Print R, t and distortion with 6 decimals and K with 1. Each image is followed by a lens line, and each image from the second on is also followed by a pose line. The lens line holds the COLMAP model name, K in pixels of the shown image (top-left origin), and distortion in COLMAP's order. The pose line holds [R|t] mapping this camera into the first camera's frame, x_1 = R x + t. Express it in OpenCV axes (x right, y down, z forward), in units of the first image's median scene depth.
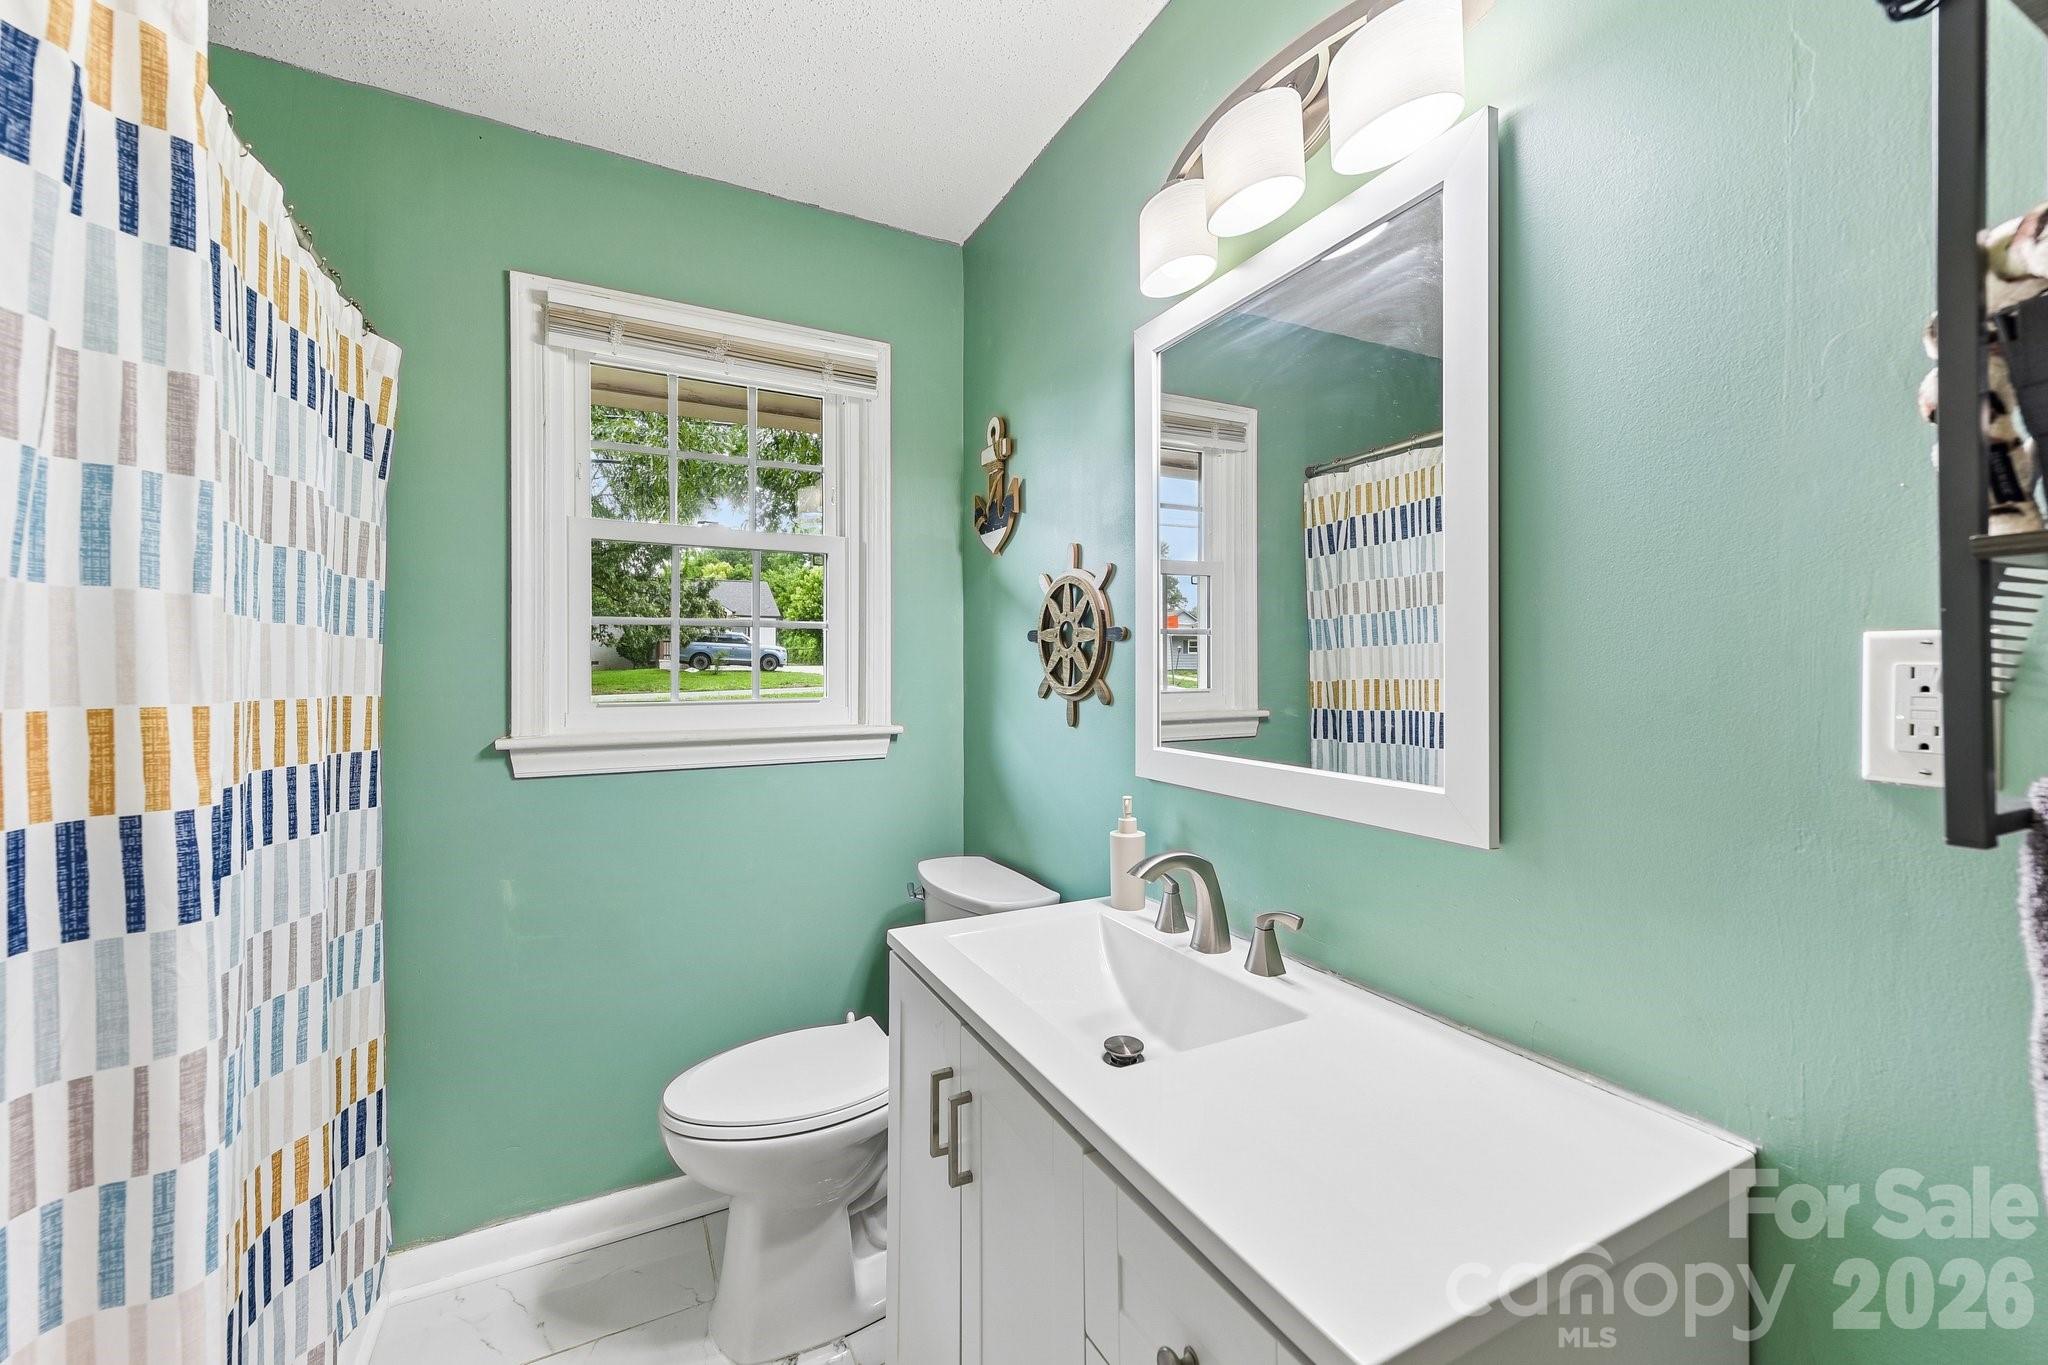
lens RADIAL K [[820.0, 0, 1016.9], [0, 820.0, 672.7], [0, 0, 1]] dist [0.001833, 0.000684]
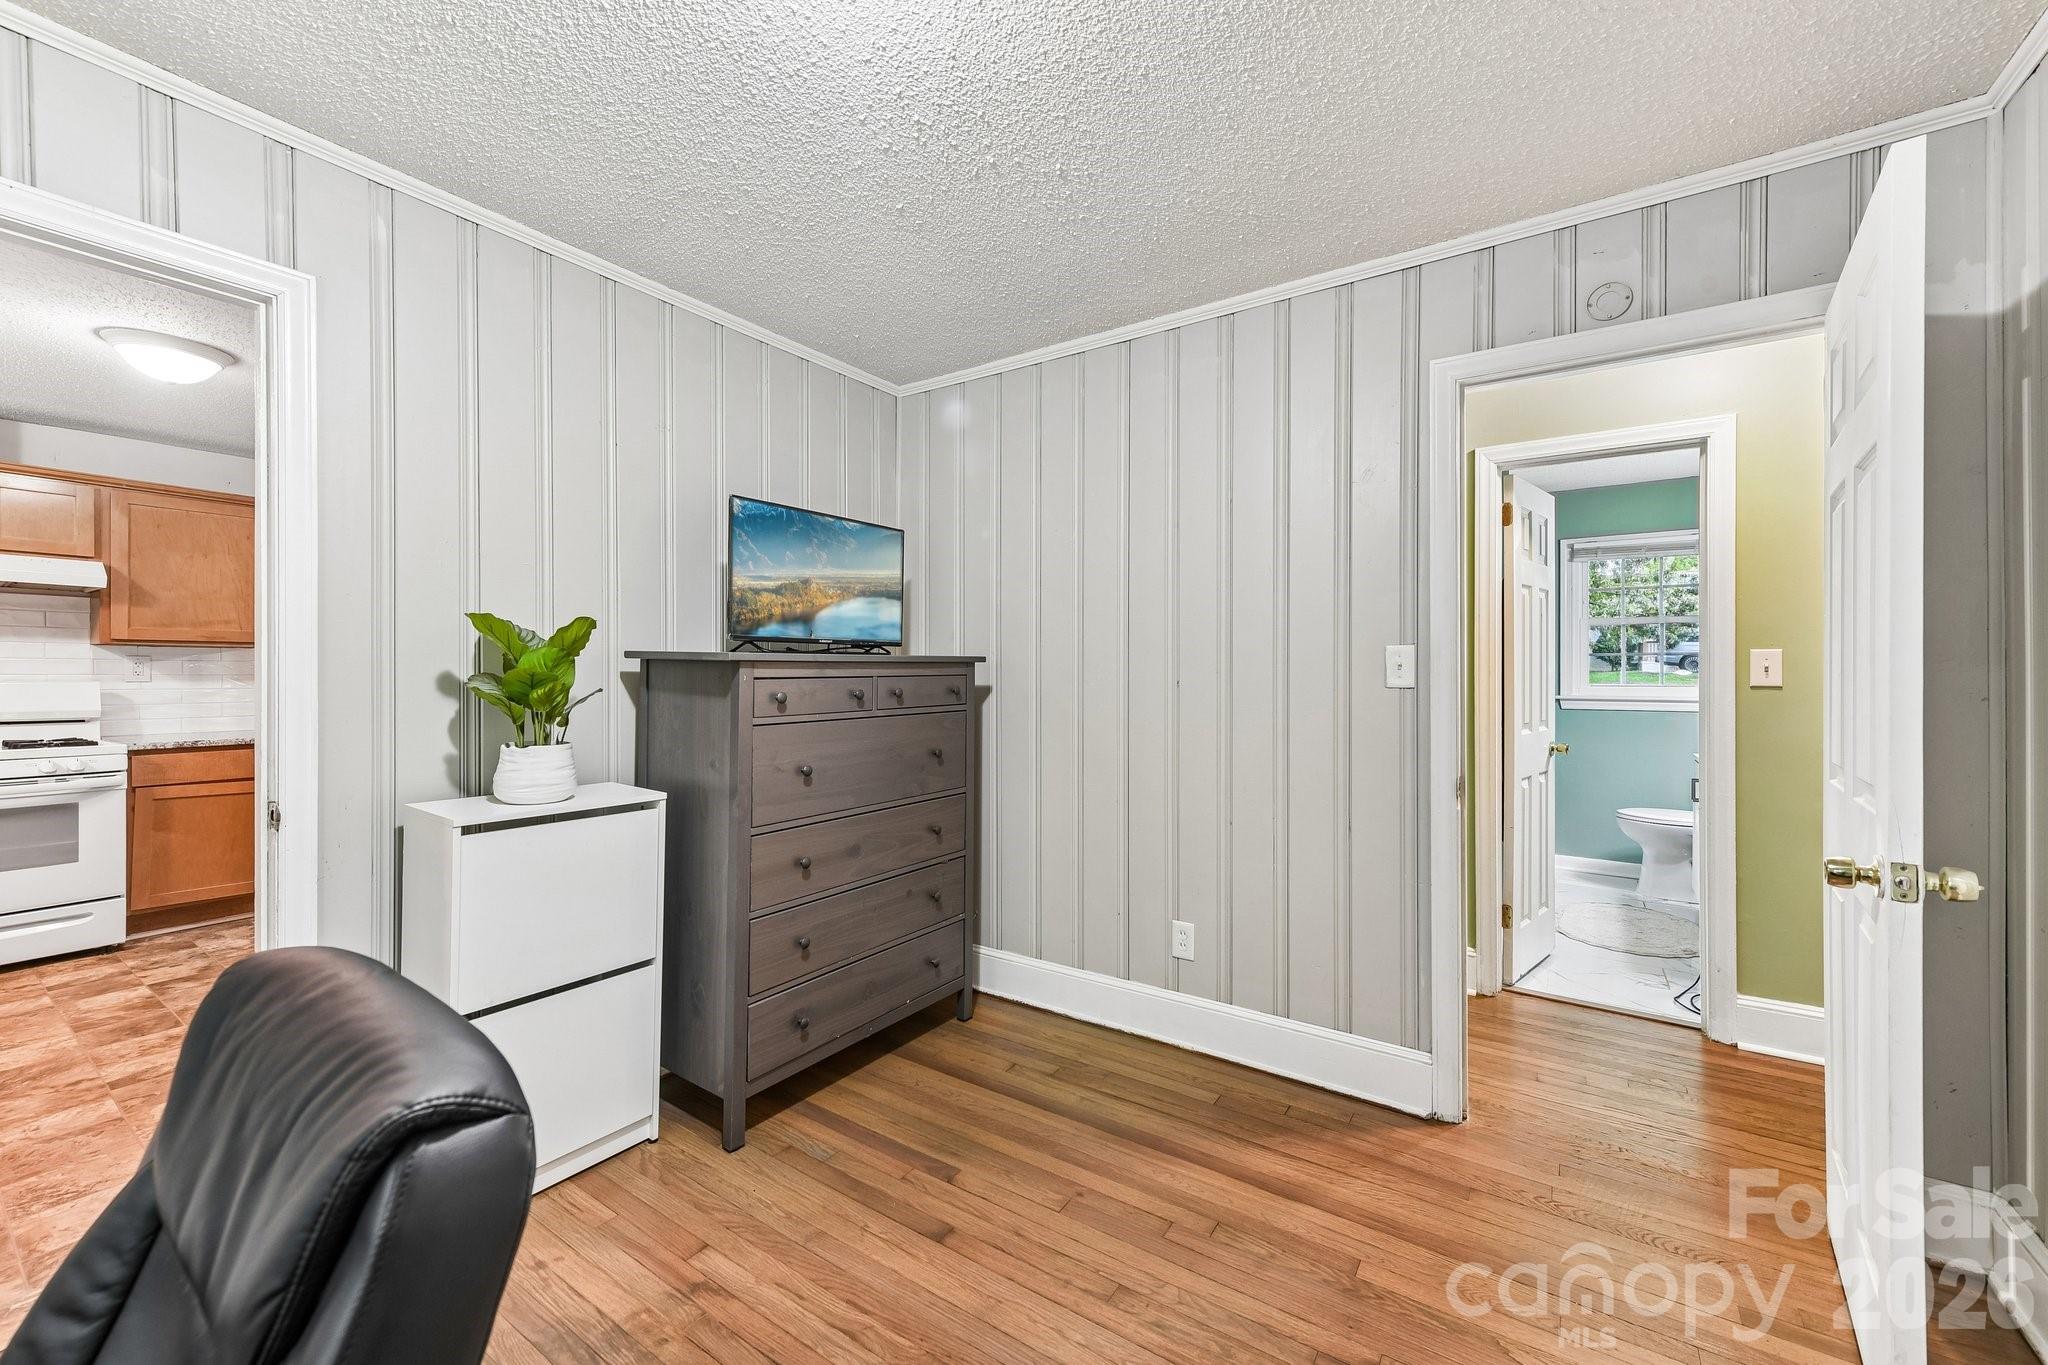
lens RADIAL K [[820.0, 0, 1029.8], [0, 820.0, 679.8], [0, 0, 1]] dist [0.001833, 0.000684]
pose [[0.493392, -0.001821, -0.869805, 0.950023], [0.005285, 0.999986, 0.000904, 0.010491], [0.869791, -0.005042, 0.493394, -1.990820]]
